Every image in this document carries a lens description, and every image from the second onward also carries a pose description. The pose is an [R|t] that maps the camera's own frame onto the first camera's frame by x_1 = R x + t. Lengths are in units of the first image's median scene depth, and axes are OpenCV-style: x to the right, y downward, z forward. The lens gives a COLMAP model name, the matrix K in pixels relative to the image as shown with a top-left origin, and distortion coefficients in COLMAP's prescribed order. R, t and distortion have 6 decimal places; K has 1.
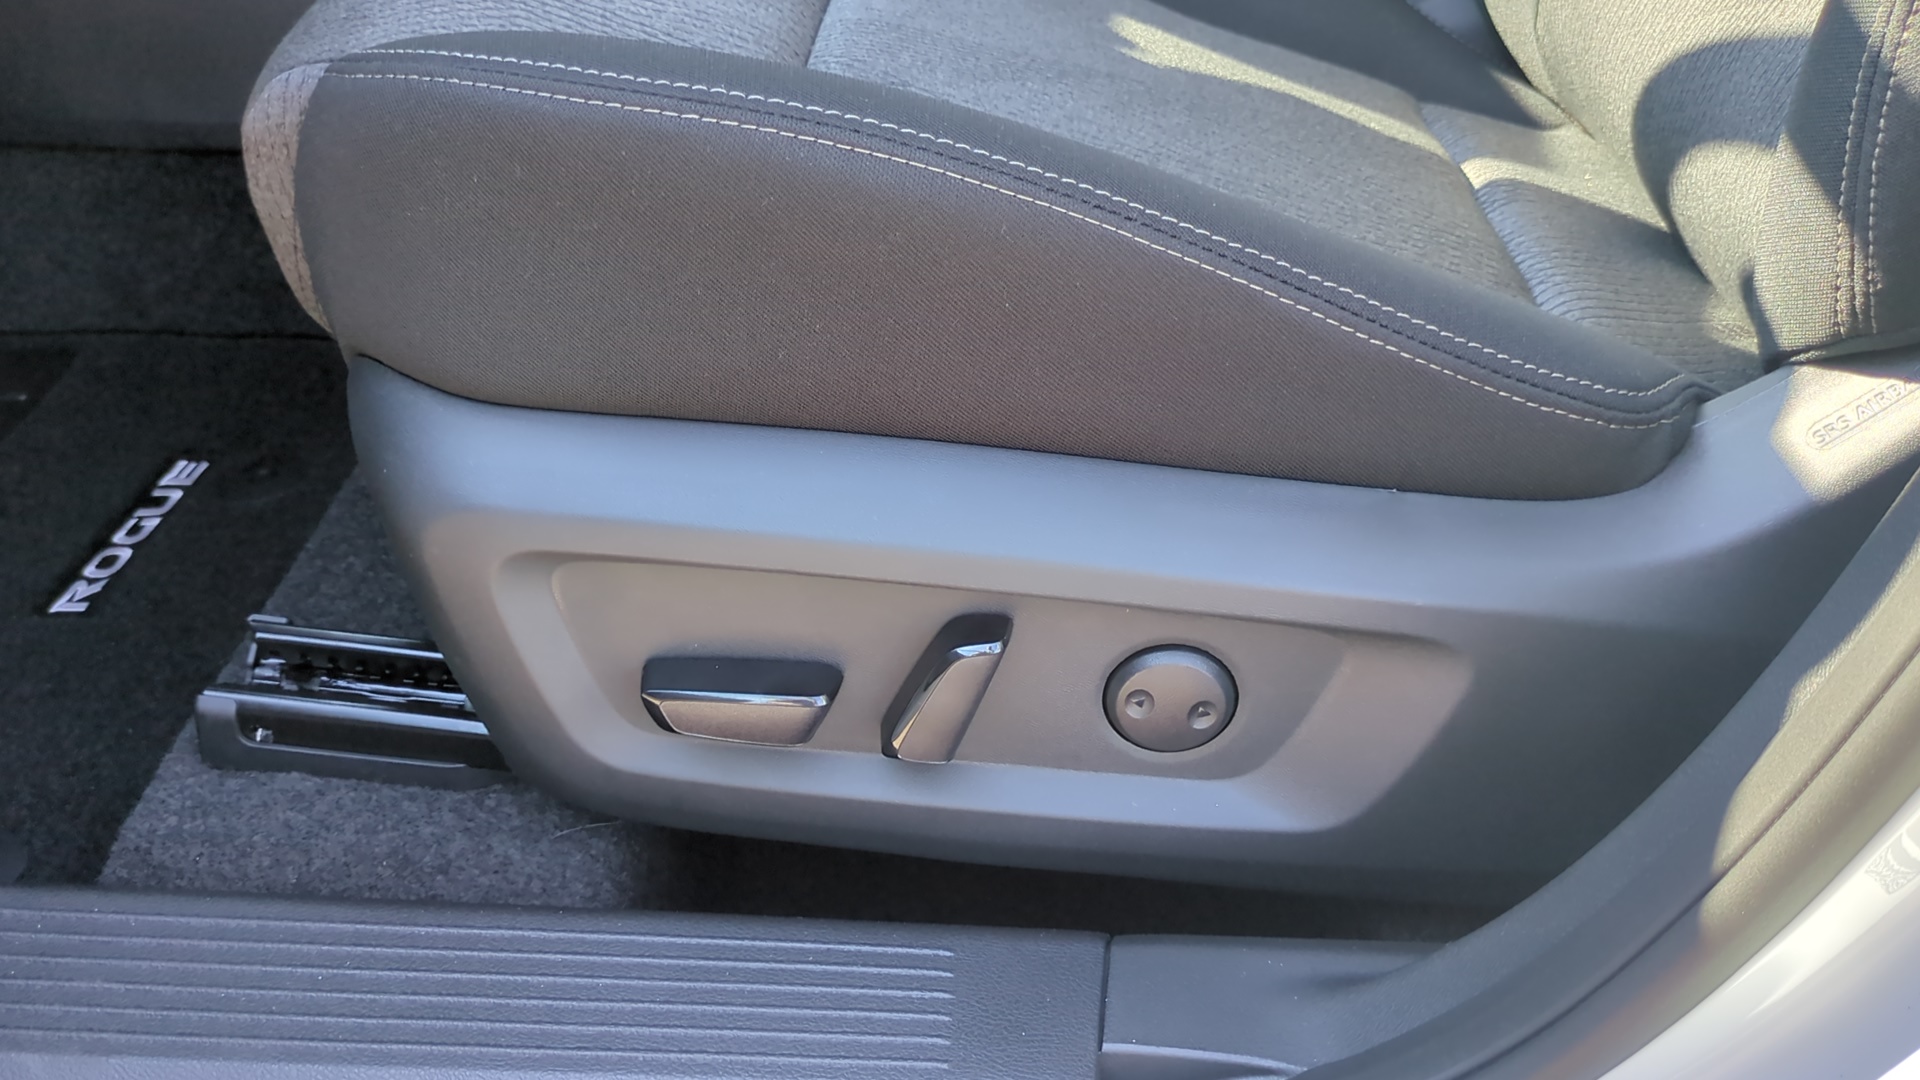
lens RADIAL K [[1545.9, 0, 961.5], [0, 1545.9, 540.2], [0, 0, 1]] dist [0.014740, -0.018706]
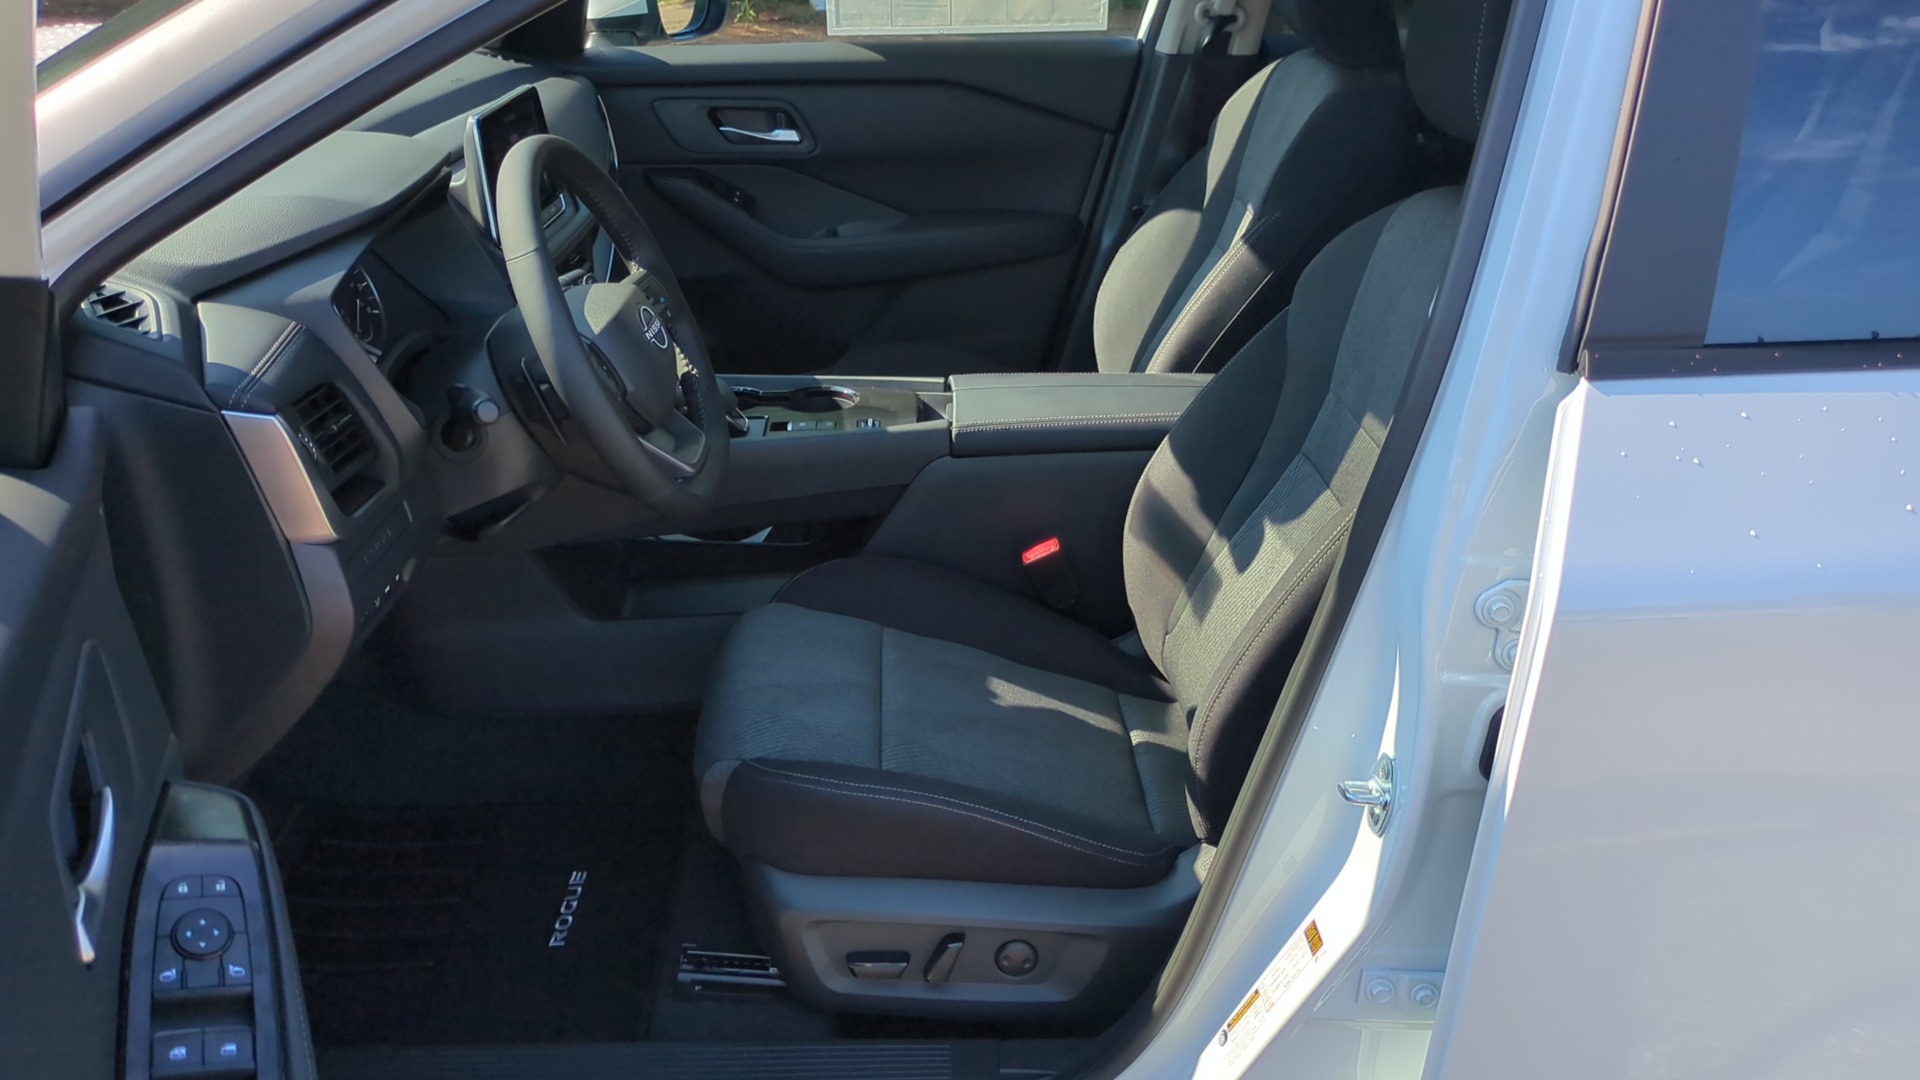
lens RADIAL K [[1545.9, 0, 956.5], [0, 1545.9, 543.6], [0, 0, 1]] dist [0.014740, -0.018706]
pose [[0.997257, -0.031317, 0.067071, -0.162822], [0.042481, 0.984163, -0.172098, -0.181912], [-0.060620, 0.174475, 0.982794, -2.137197]]
